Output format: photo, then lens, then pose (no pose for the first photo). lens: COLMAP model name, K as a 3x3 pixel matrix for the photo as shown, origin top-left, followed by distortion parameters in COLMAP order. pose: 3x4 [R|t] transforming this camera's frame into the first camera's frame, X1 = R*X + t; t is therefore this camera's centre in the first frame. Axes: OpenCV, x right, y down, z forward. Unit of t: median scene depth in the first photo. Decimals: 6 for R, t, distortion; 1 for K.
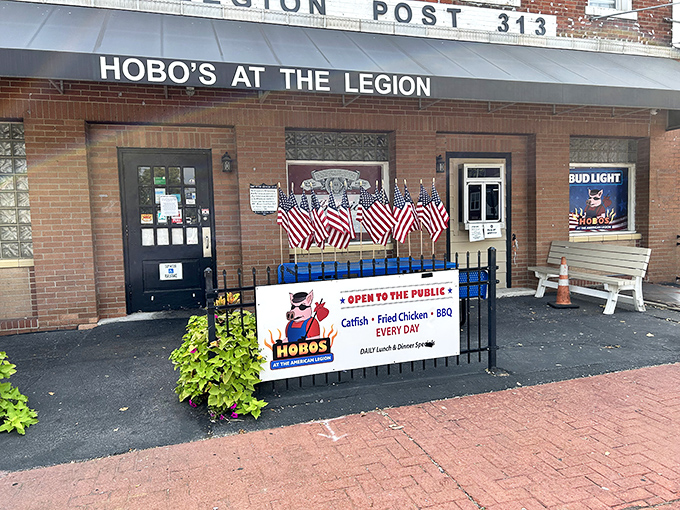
lens RADIAL K [[508.5, 0, 339.2], [0, 508.5, 253.1], [0, 0, 1]] dist [0.037579, -0.016148]
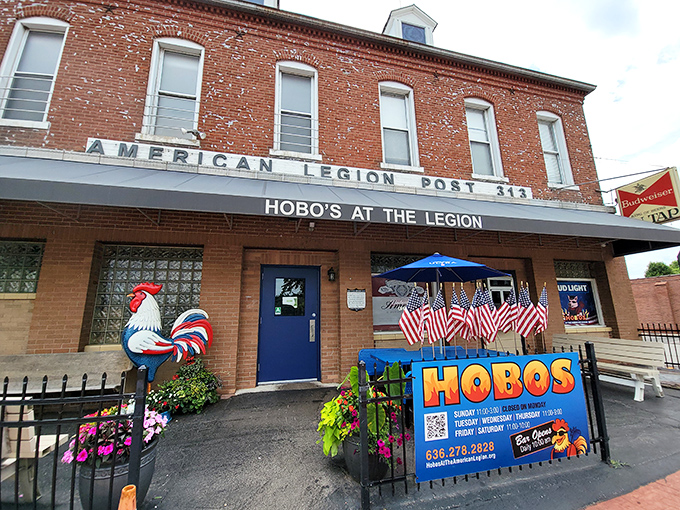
lens RADIAL K [[276.8, 0, 336.3], [0, 276.8, 257.3], [0, 0, 1]] dist [0.004358, -0.000042]
pose [[0.998951, 0.000697, -0.045795, -0.175890], [-0.012684, 0.964990, -0.261978, -0.017290], [0.044009, 0.262284, 0.963987, 0.227469]]
